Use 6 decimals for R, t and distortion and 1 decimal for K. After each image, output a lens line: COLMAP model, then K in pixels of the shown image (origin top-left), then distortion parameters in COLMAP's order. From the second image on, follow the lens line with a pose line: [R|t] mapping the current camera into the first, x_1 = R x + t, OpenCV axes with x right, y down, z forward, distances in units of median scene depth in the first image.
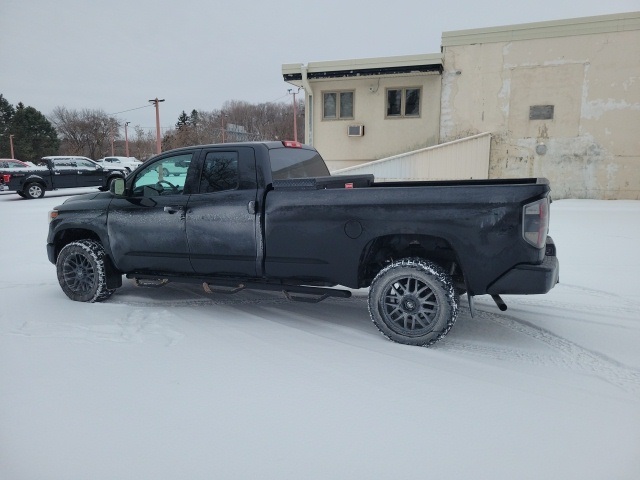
lens RADIAL K [[477.3, 0, 322.6], [0, 477.3, 239.8], [0, 0, 1]] dist [0.053027, -0.030276]
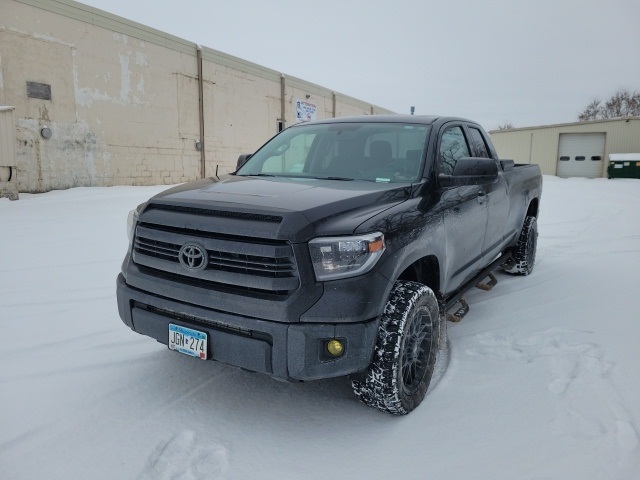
lens RADIAL K [[478.4, 0, 316.8], [0, 478.4, 238.7], [0, 0, 1]] dist [0.050591, -0.031943]
pose [[0.148638, -0.147670, 0.977804, -0.392809], [0.131383, 0.982971, 0.128478, -0.047429], [-0.980125, 0.109370, 0.165508, 0.401069]]
